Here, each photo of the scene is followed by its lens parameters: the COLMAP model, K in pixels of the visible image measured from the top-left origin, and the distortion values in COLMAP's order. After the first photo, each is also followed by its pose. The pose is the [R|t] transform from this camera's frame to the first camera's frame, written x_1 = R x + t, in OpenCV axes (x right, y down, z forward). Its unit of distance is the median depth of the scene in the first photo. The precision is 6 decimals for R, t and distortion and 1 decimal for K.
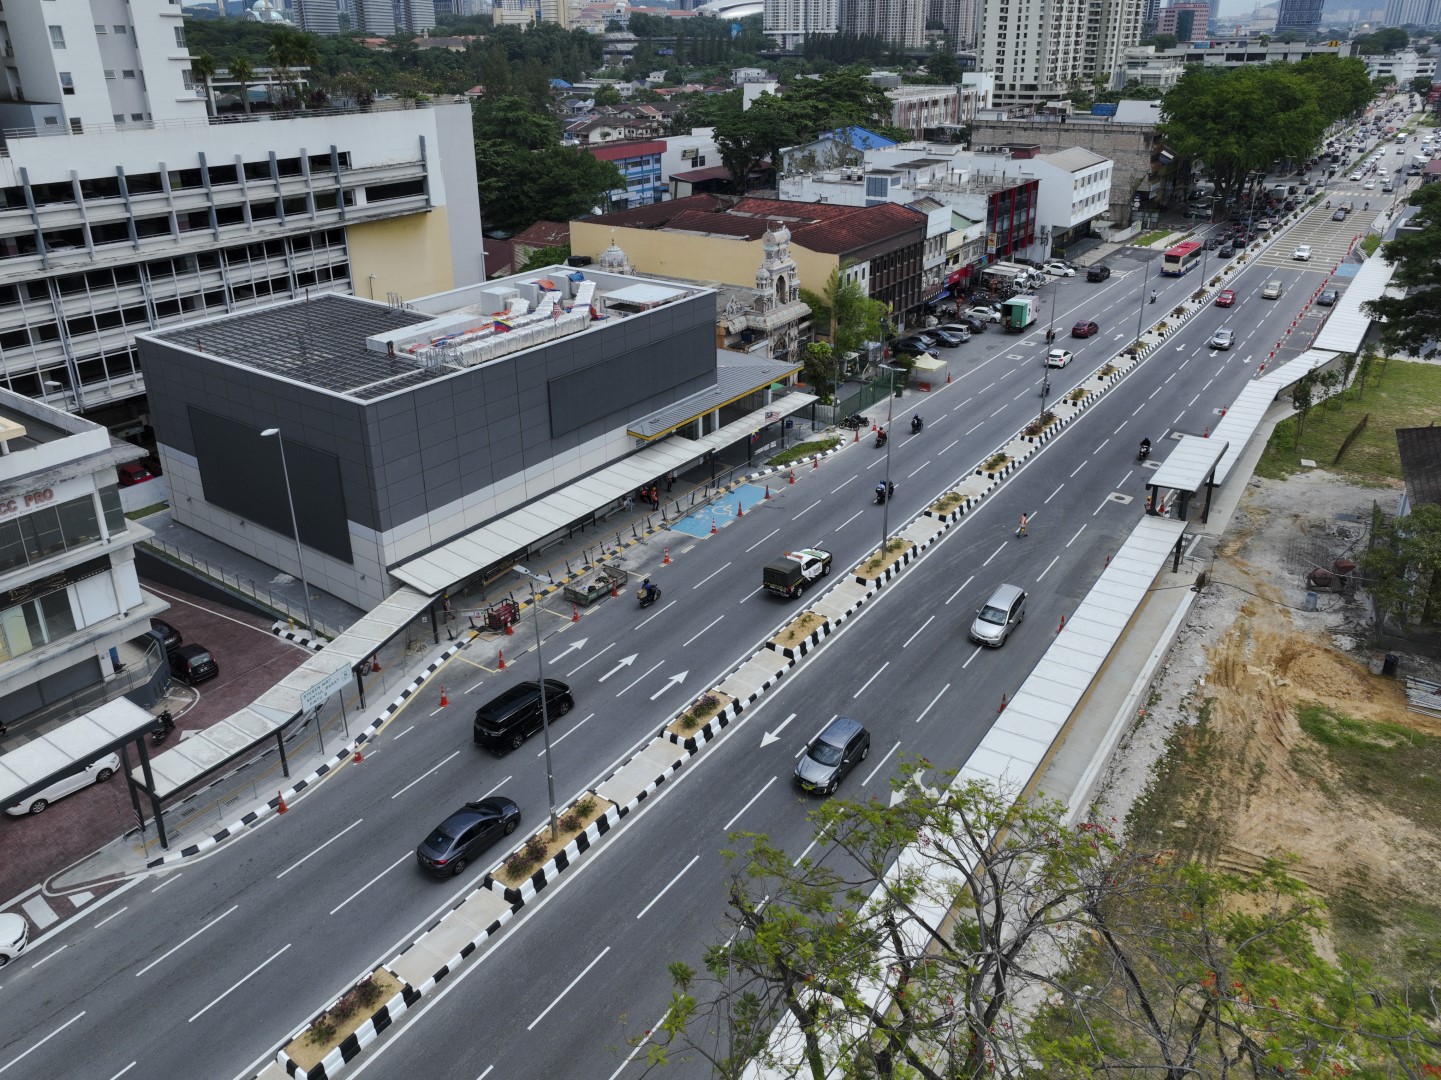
lens RADIAL K [[1046.8, 0, 706.5], [0, 1046.8, 469.3], [0, 0, 1]] dist [-0.003831, 0.022374]
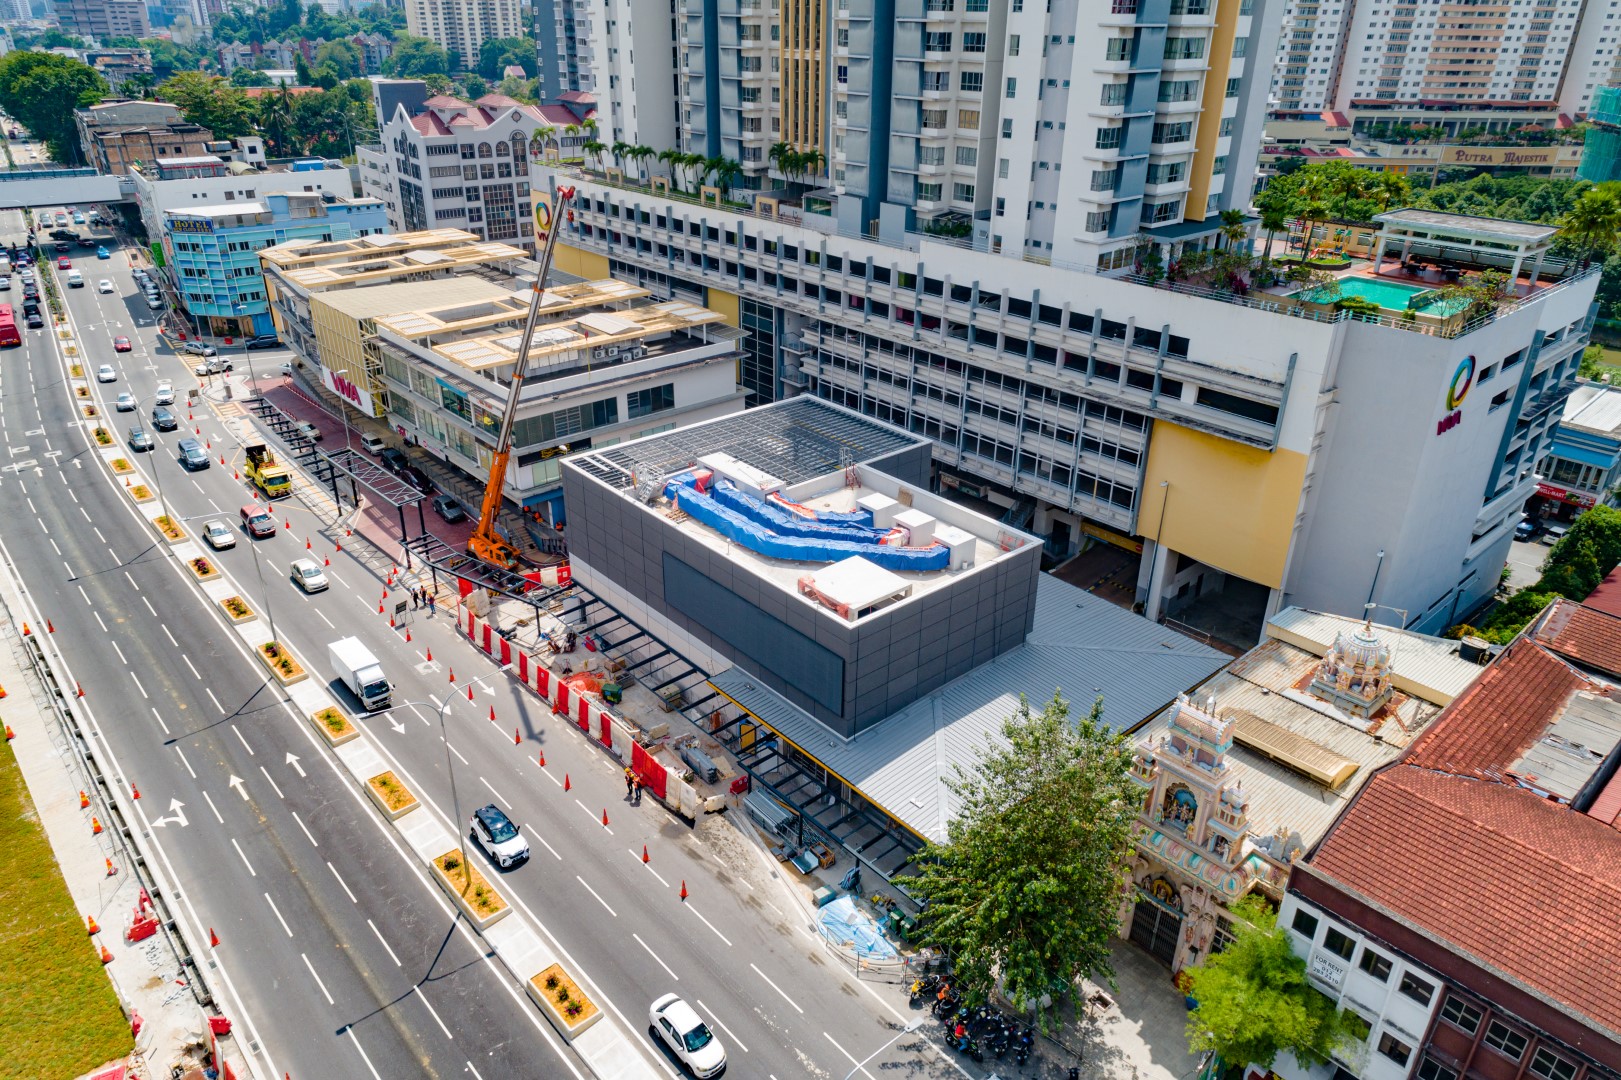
lens RADIAL K [[1091.2, 0, 815.9], [0, 1091.2, 548.4], [0, 0, 1]] dist [-0.008490, 0.007697]
pose [[-0.213994, 0.445986, -0.869081, 0.613433], [-0.384423, 0.779451, 0.494647, -0.551251], [0.898012, 0.439947, 0.004649, 0.909971]]
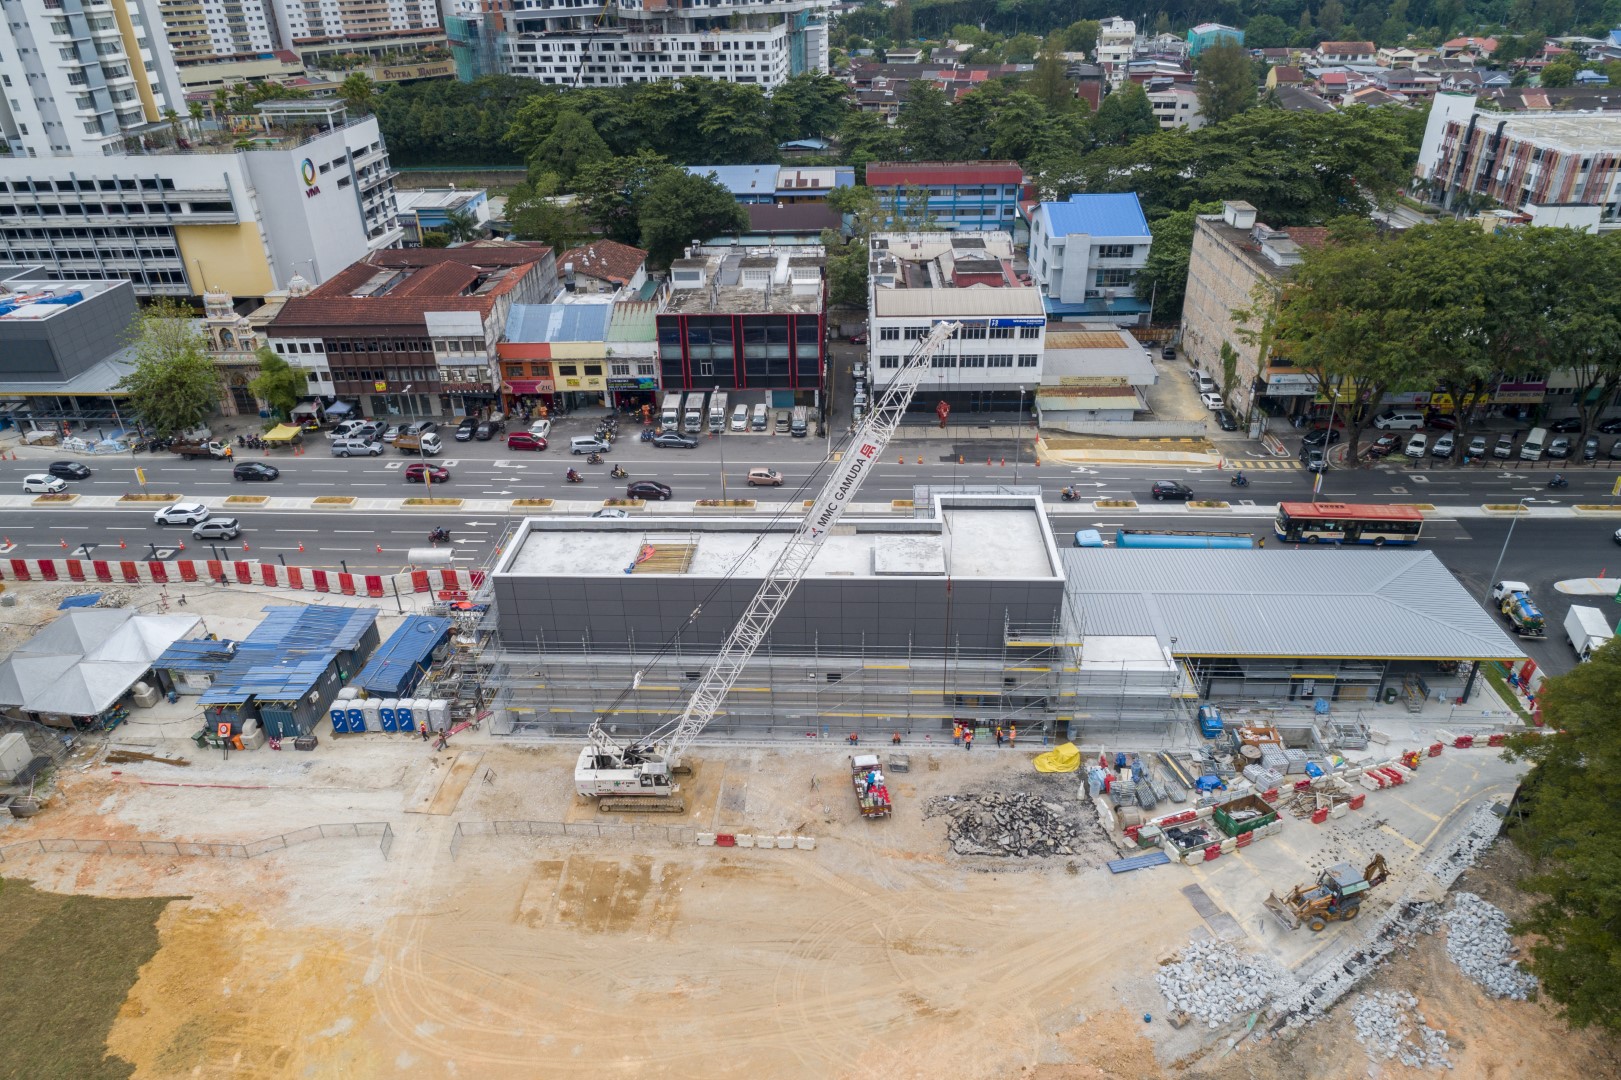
lens RADIAL K [[1091.2, 0, 810.8], [0, 1091.2, 548.1], [0, 0, 1]] dist [-0.008490, 0.007697]
pose [[0.548714, 0.411547, -0.727697, 1.808175], [-0.308523, 0.908683, 0.281263, -0.628316], [0.776999, 0.070178, 0.625578, 0.862769]]
